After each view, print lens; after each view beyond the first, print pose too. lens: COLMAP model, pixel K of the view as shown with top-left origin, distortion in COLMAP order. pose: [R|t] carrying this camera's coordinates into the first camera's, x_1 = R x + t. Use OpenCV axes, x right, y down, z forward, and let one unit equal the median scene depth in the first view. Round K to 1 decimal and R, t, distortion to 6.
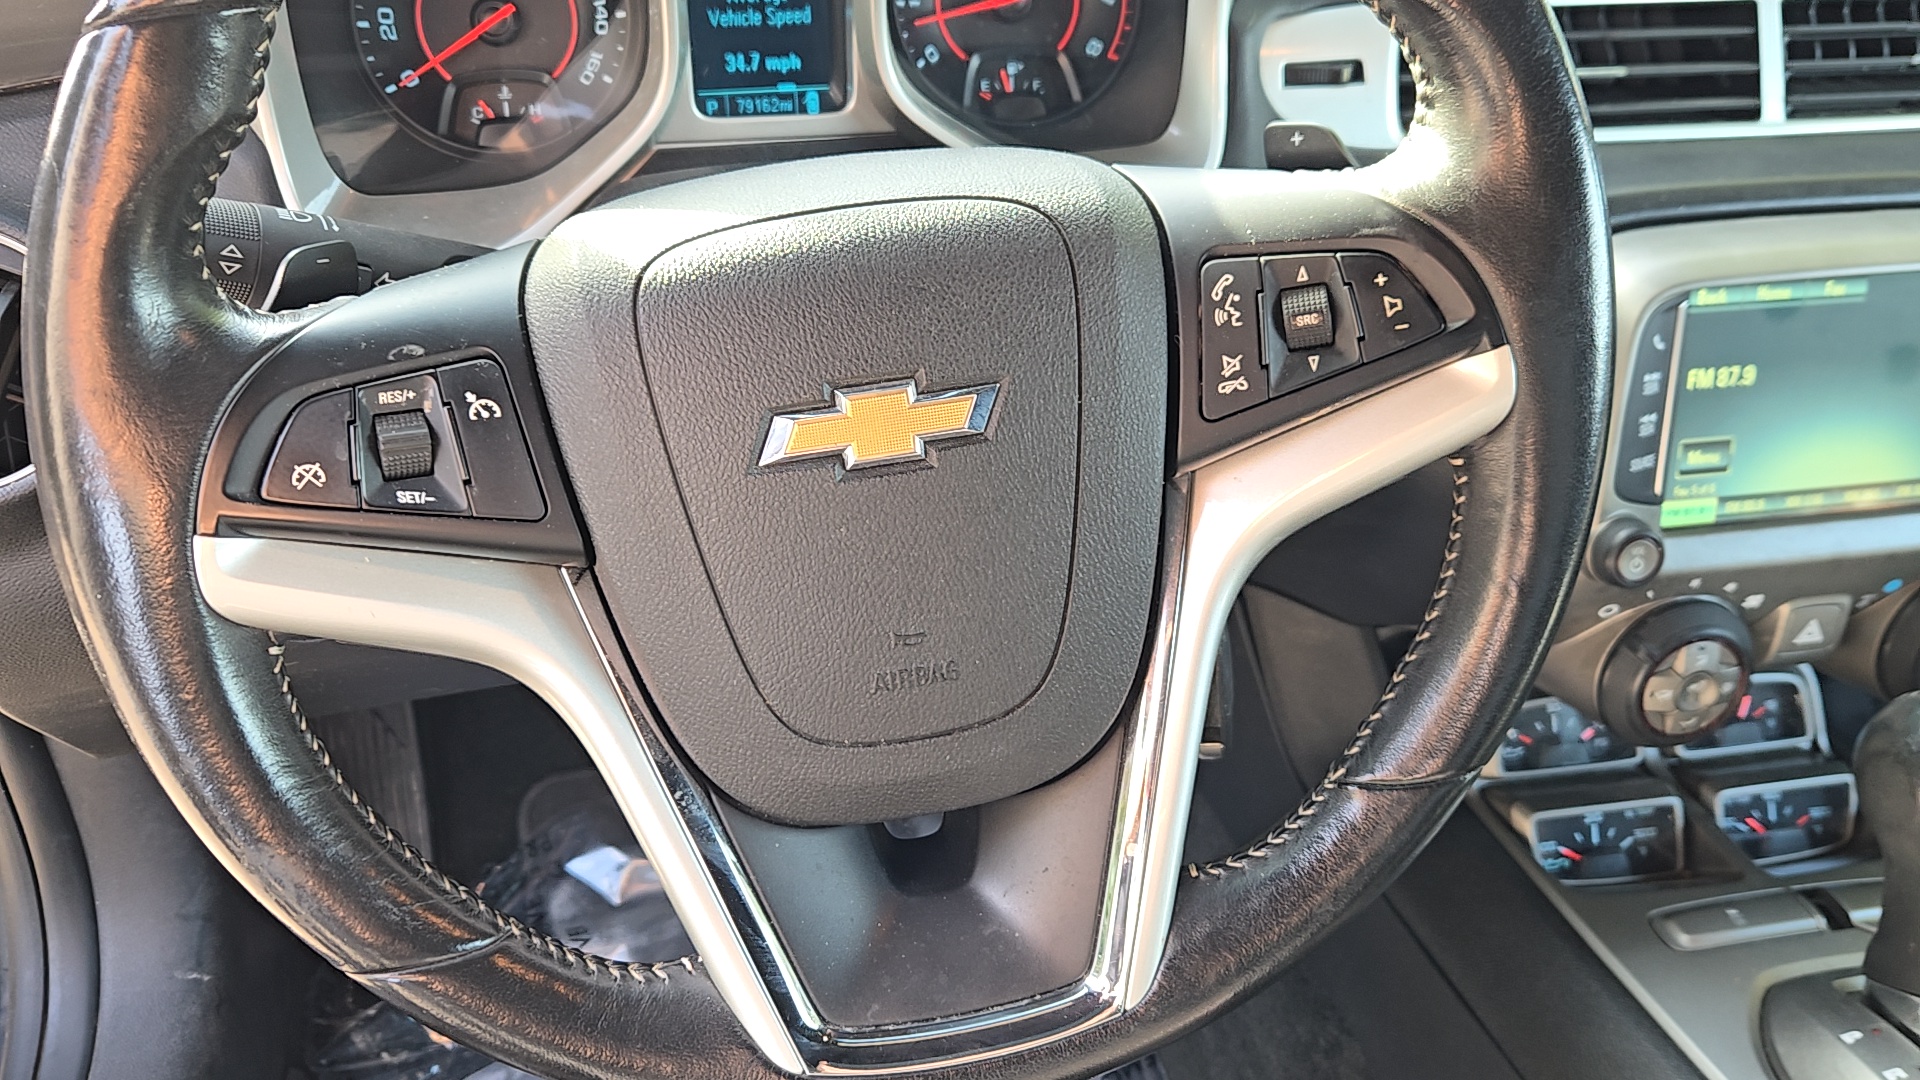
lens RADIAL K [[1627.4, 0, 911.3], [0, 1627.4, 536.0], [0, 0, 1]] dist [-0.004886, -0.004420]
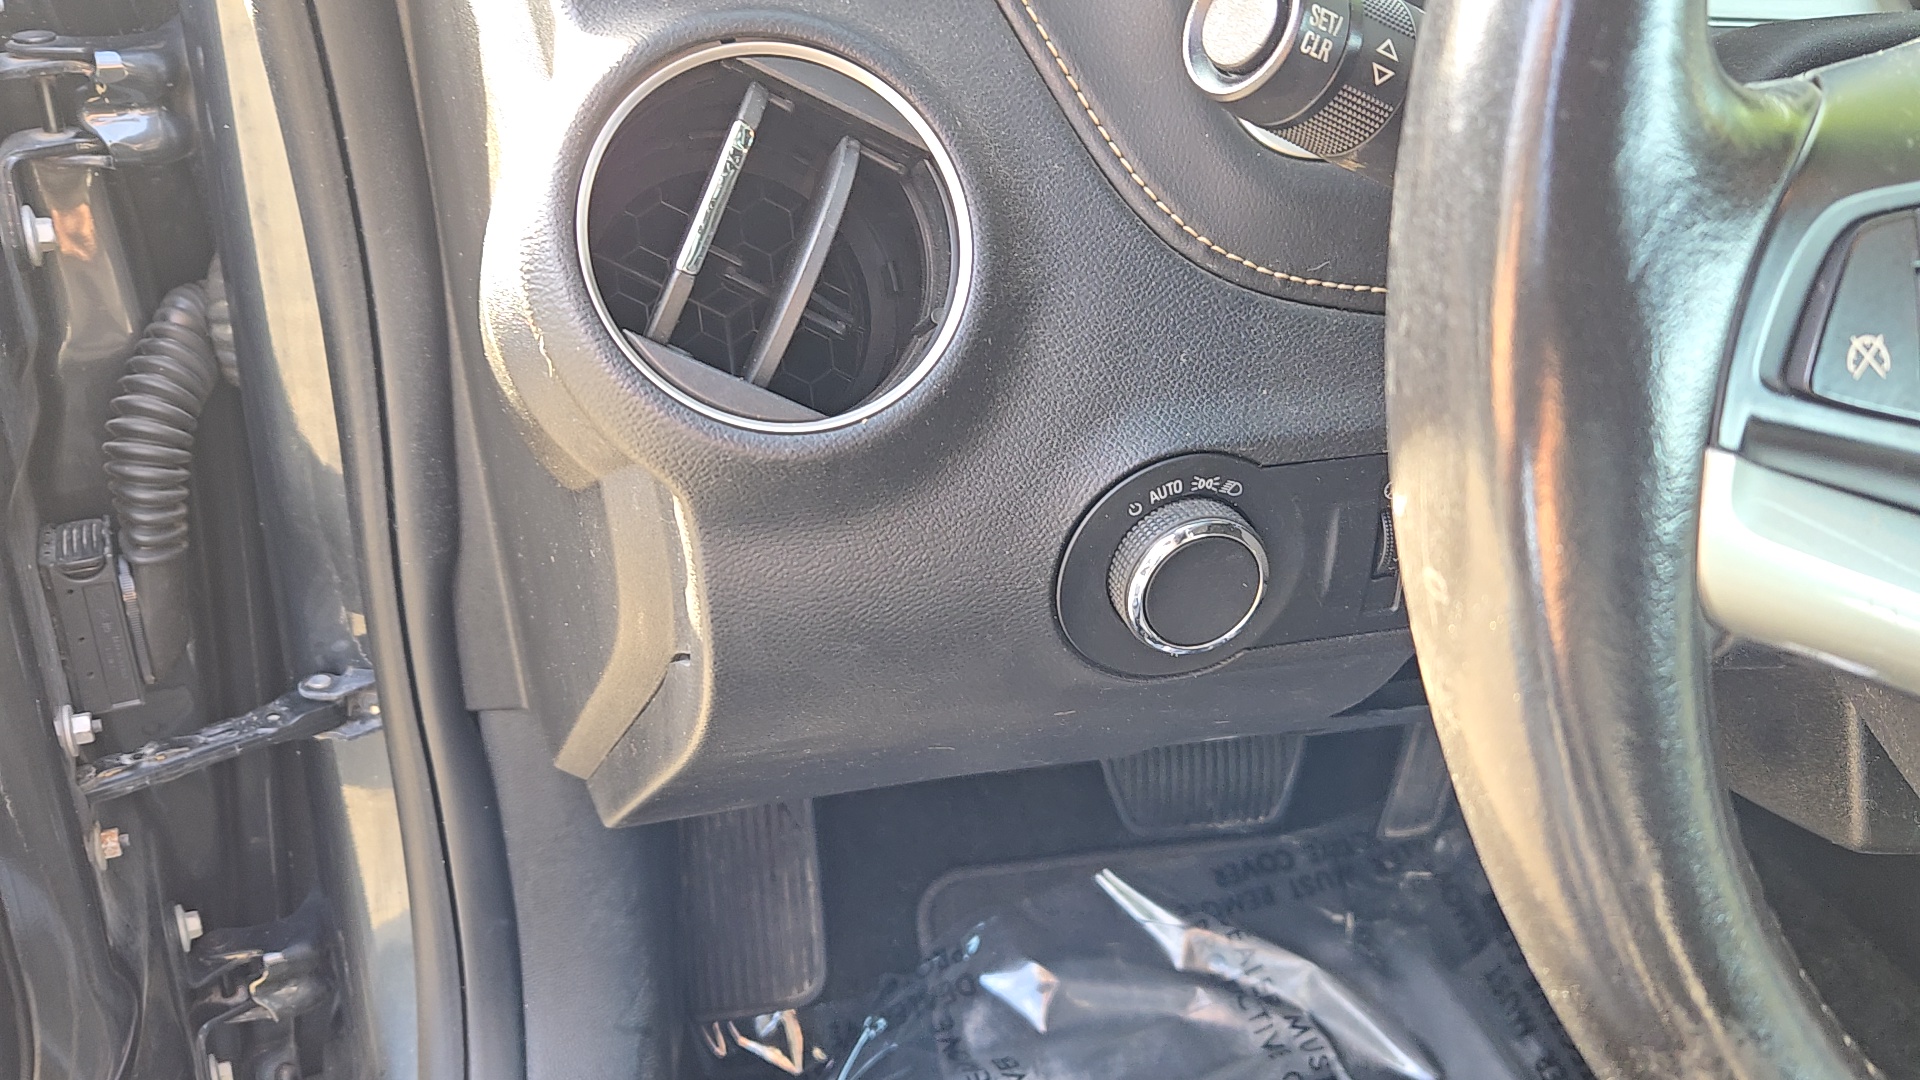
lens RADIAL K [[1627.4, 0, 911.3], [0, 1627.4, 536.0], [0, 0, 1]] dist [-0.004886, -0.004420]
pose [[0.998239, 0.047725, -0.035234, -0.402899], [-0.049769, 0.996980, -0.059607, 0.044276], [0.032283, 0.061255, 0.997600, 0.258978]]
